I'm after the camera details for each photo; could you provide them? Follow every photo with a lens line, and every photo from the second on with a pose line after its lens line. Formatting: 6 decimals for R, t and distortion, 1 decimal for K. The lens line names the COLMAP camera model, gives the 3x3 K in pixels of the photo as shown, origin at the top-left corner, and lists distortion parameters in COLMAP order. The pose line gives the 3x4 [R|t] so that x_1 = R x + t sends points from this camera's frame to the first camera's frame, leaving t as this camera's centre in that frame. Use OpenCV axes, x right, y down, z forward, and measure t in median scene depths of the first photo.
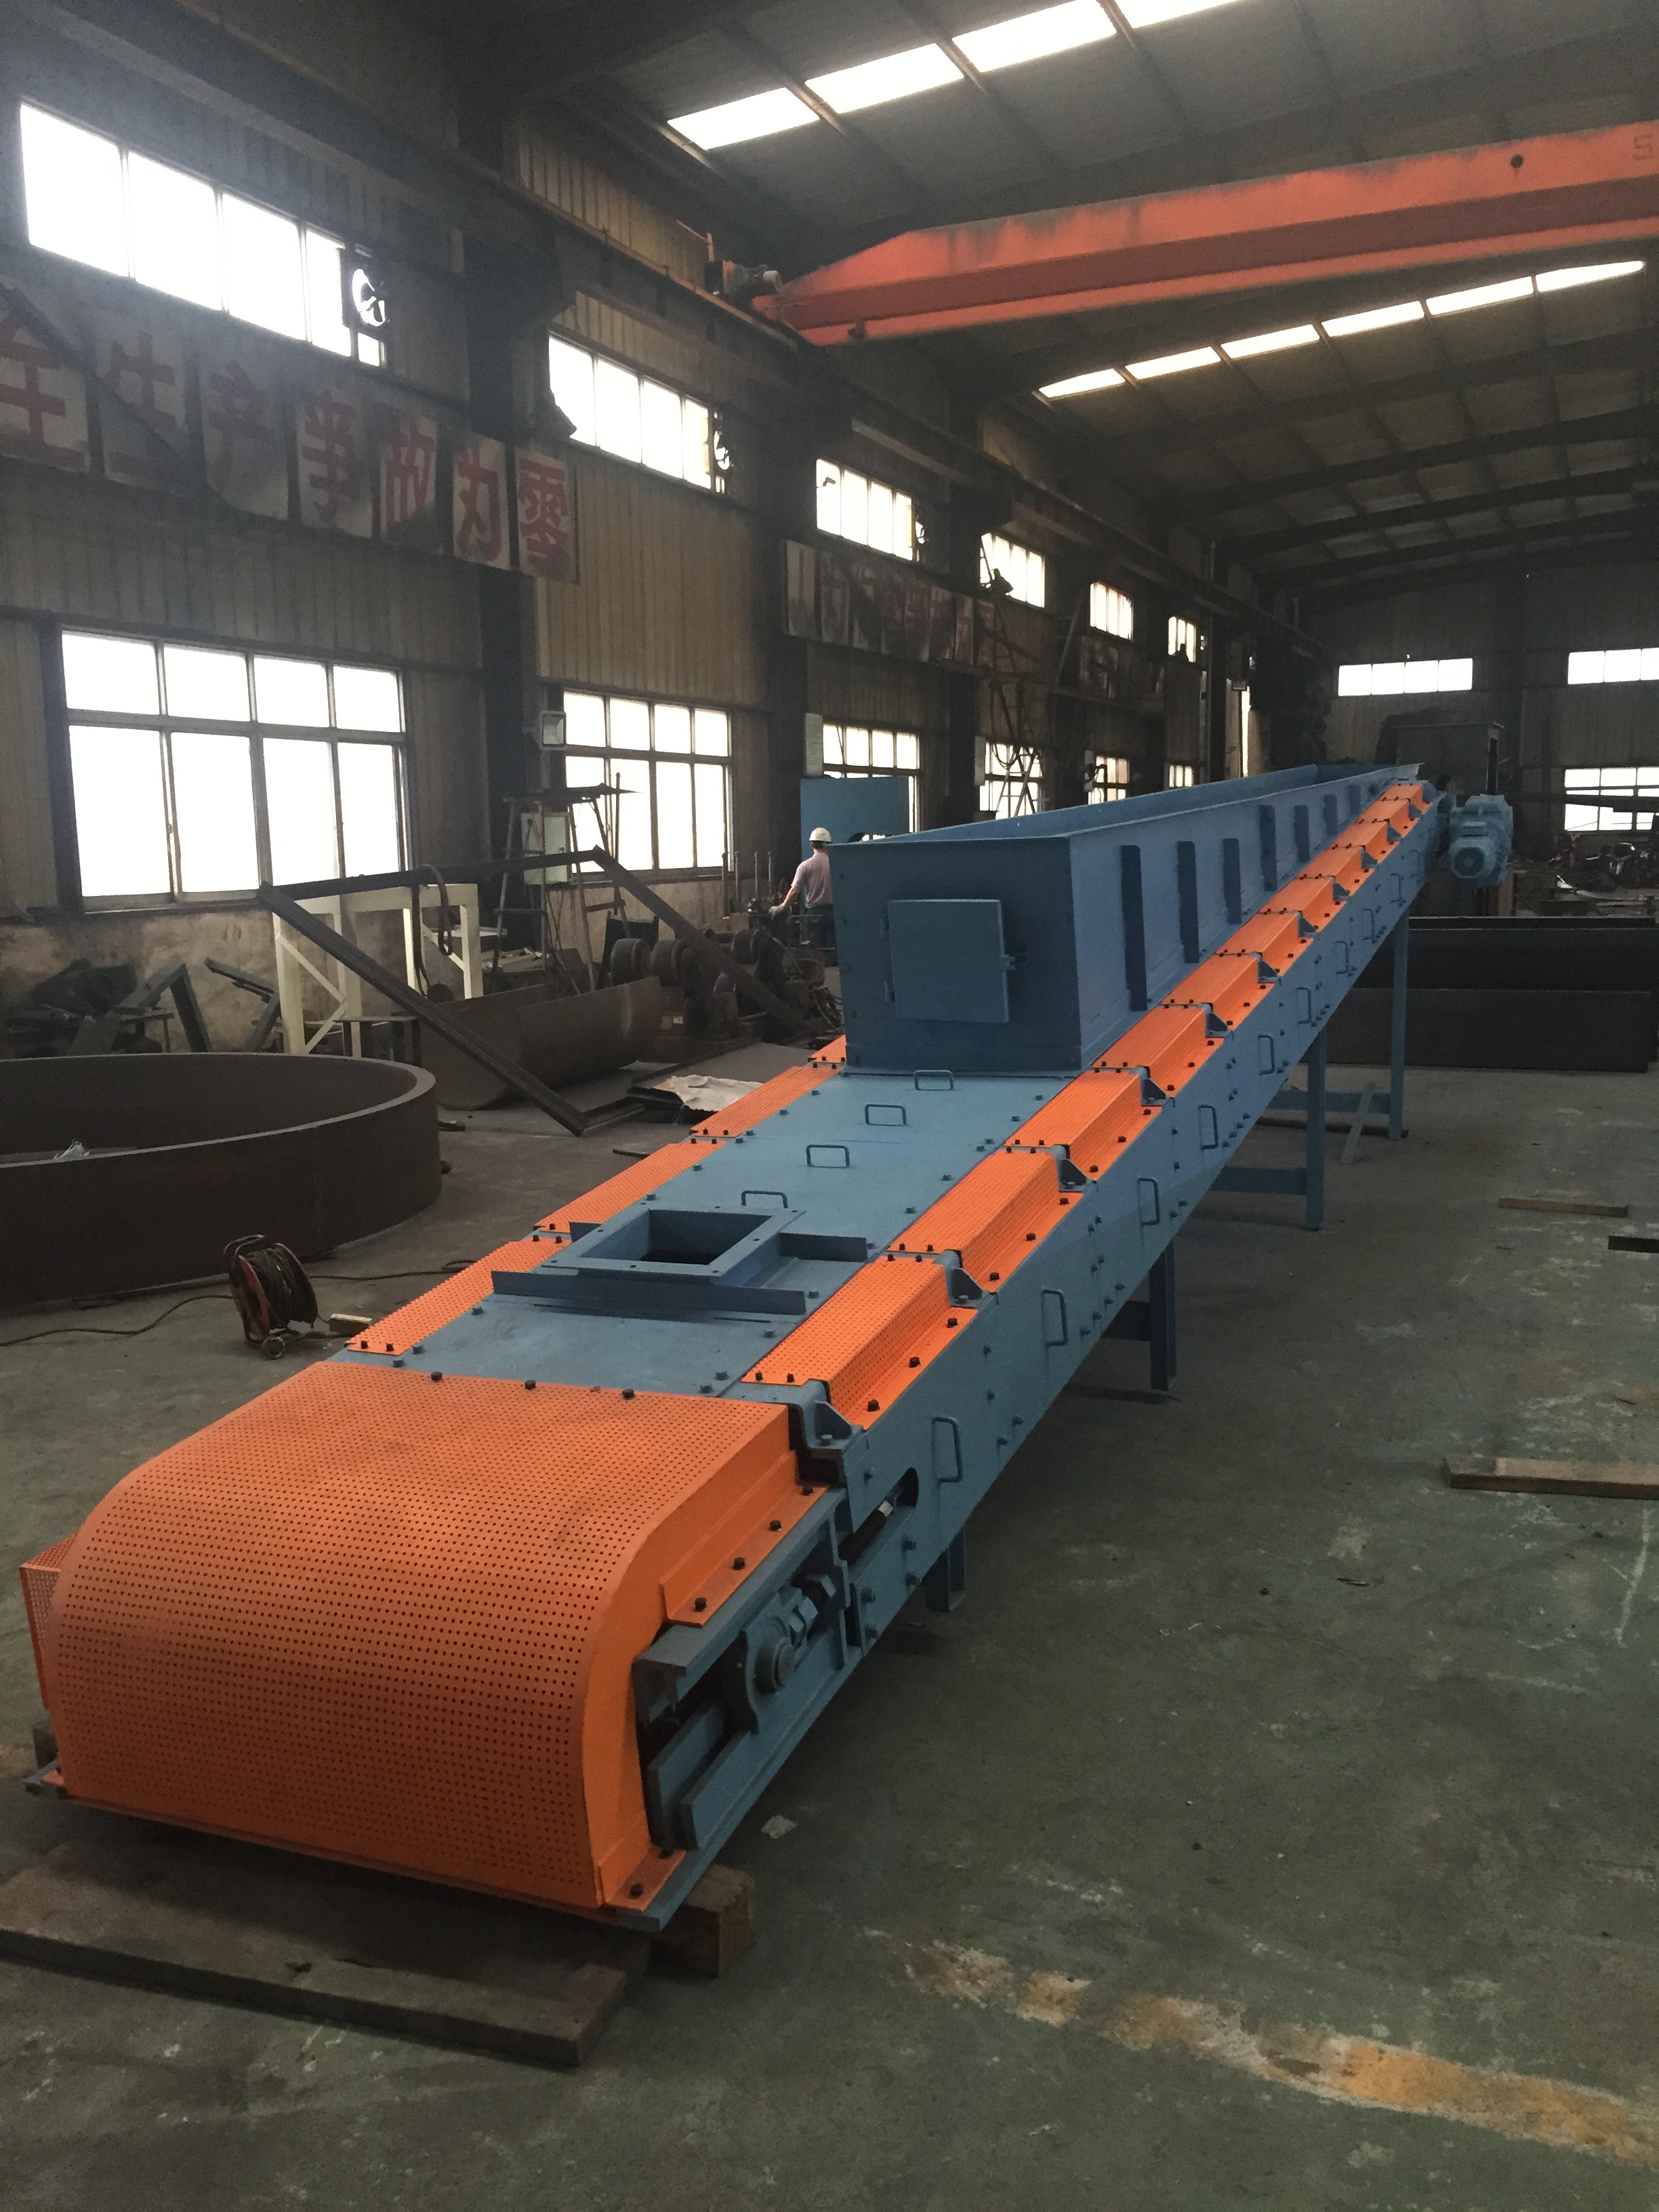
lens RADIAL K [[1883.7, 0, 839.0], [0, 1883.7, 1109.4], [0, 0, 1]] dist [0.074336, -0.085971]
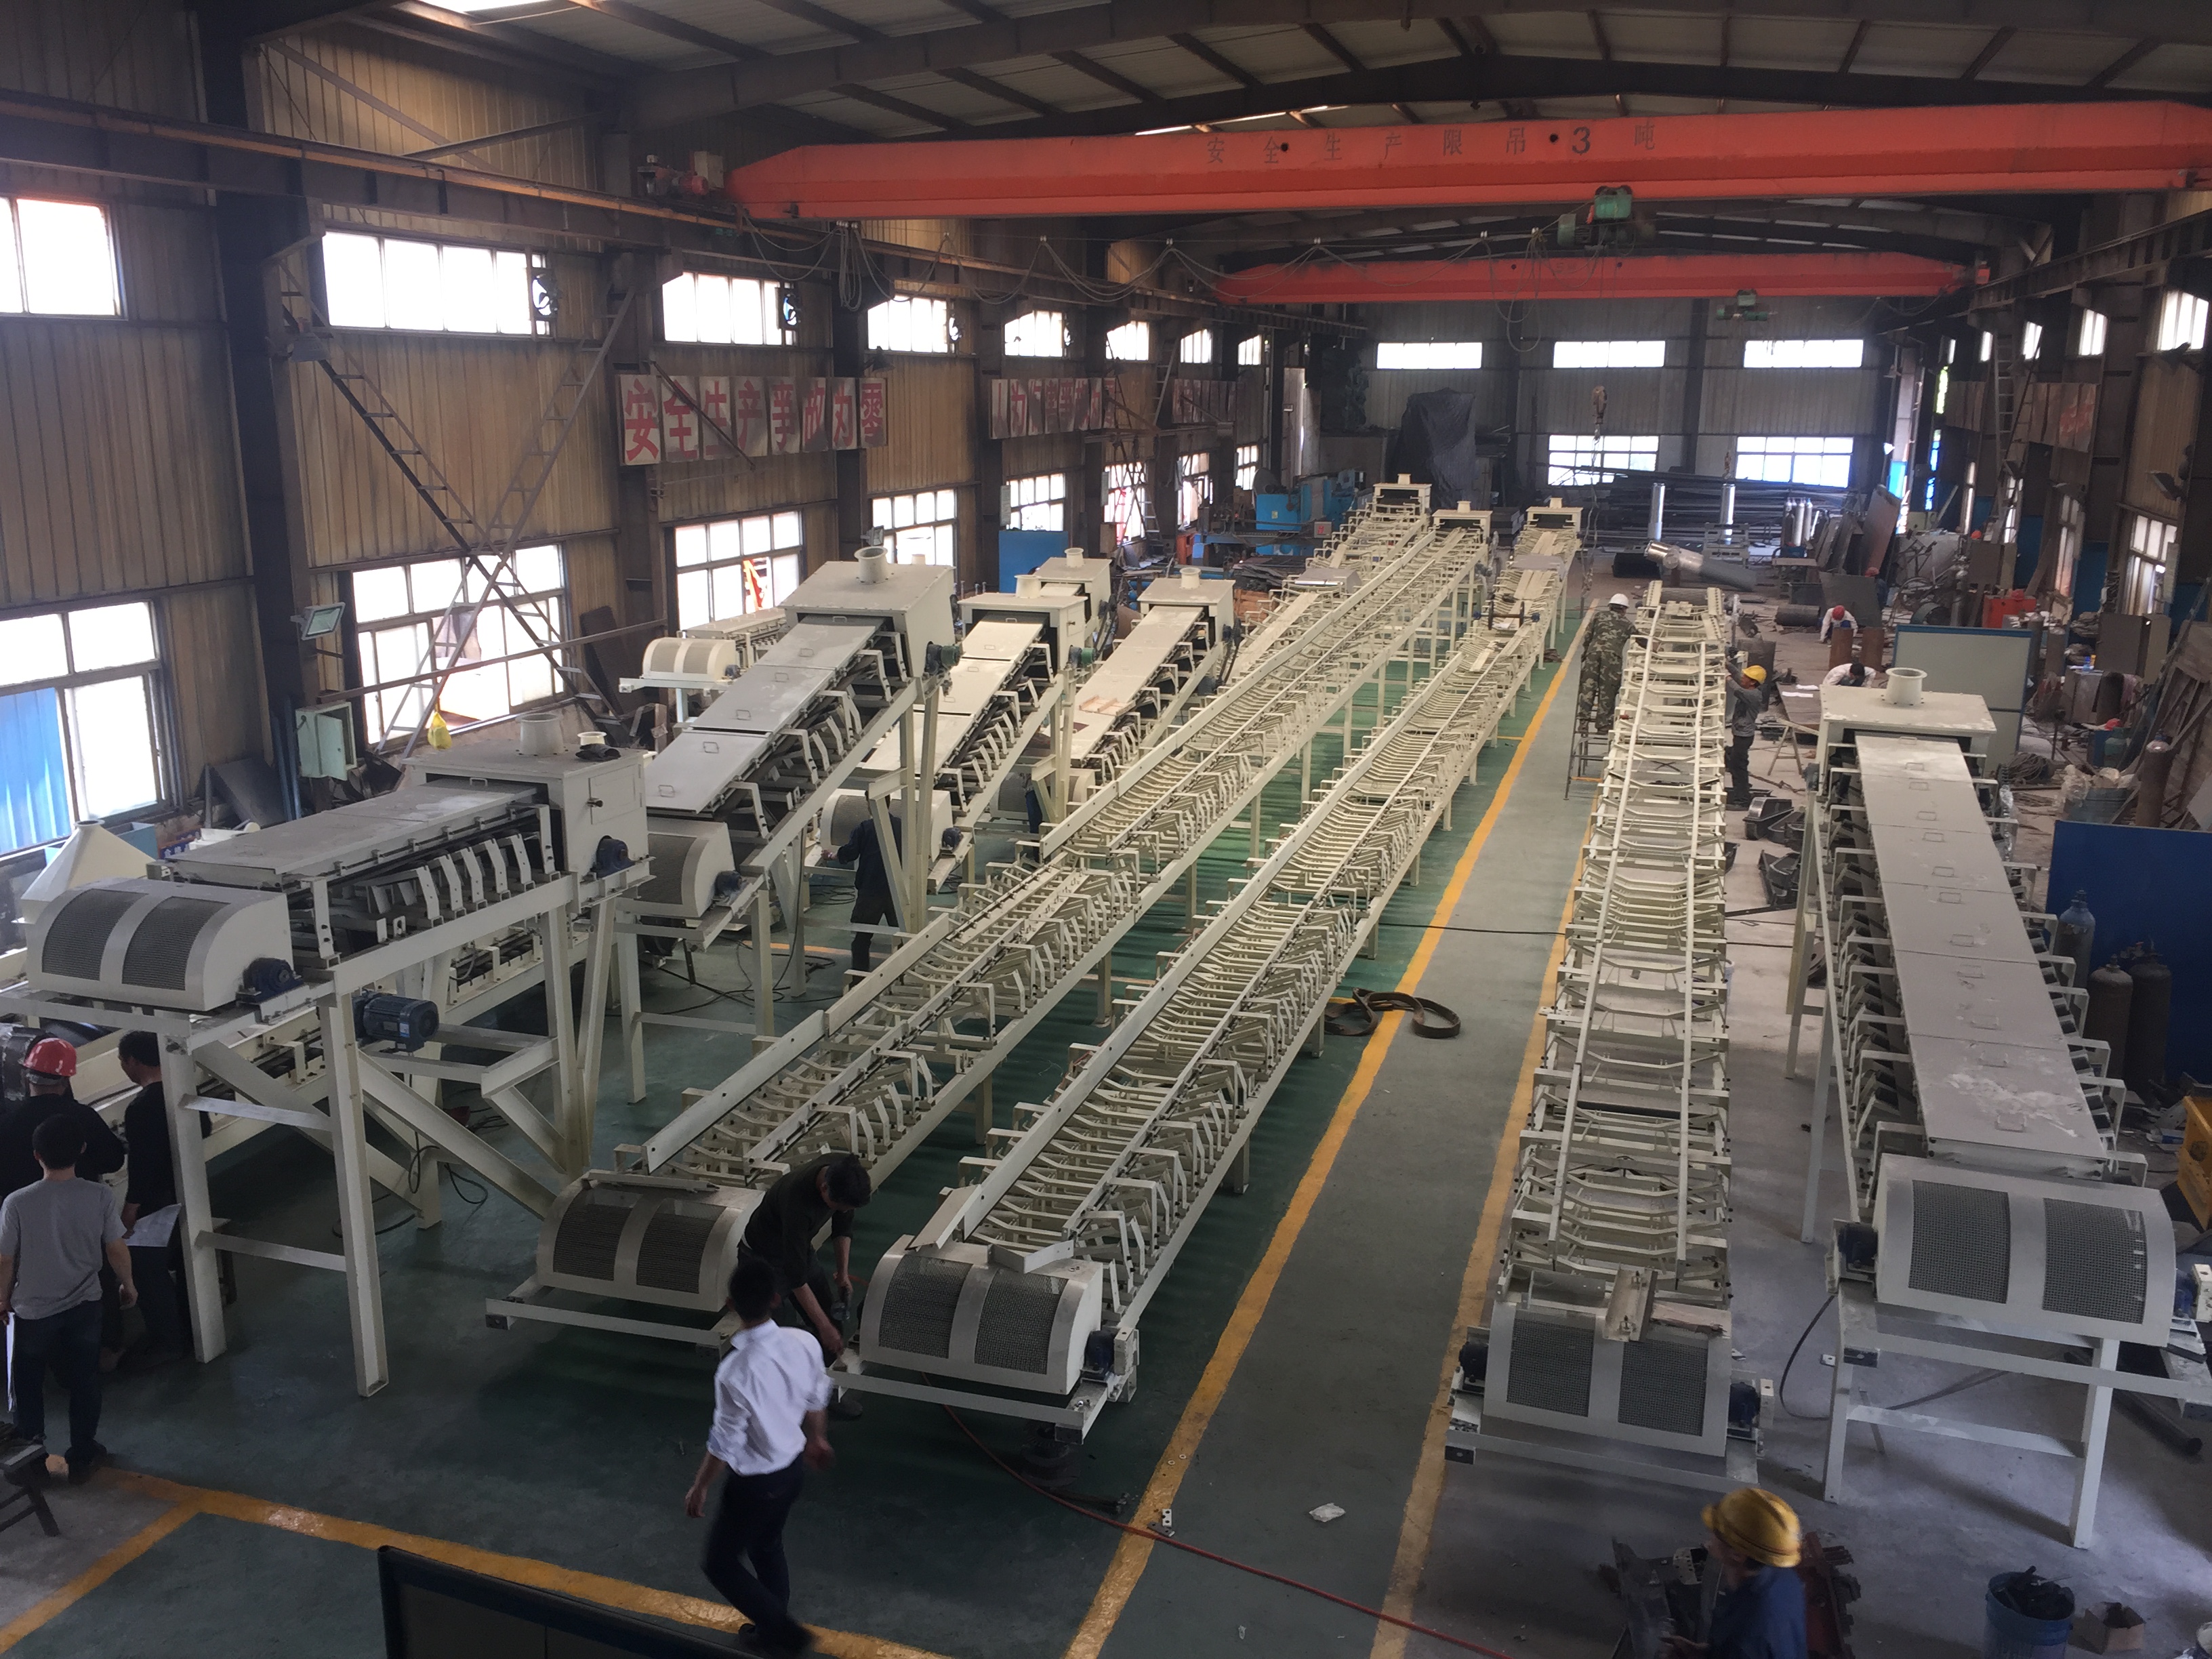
lens RADIAL K [[1883.7, 0, 1101.1], [0, 1883.7, 828.2], [0, 0, 1]] dist [0.074336, -0.085971]
pose [[0.995489, 0.002059, 0.094853, -0.125445], [-0.010572, 0.995946, 0.089331, -0.101619], [-0.094285, -0.089931, 0.991475, -0.888120]]
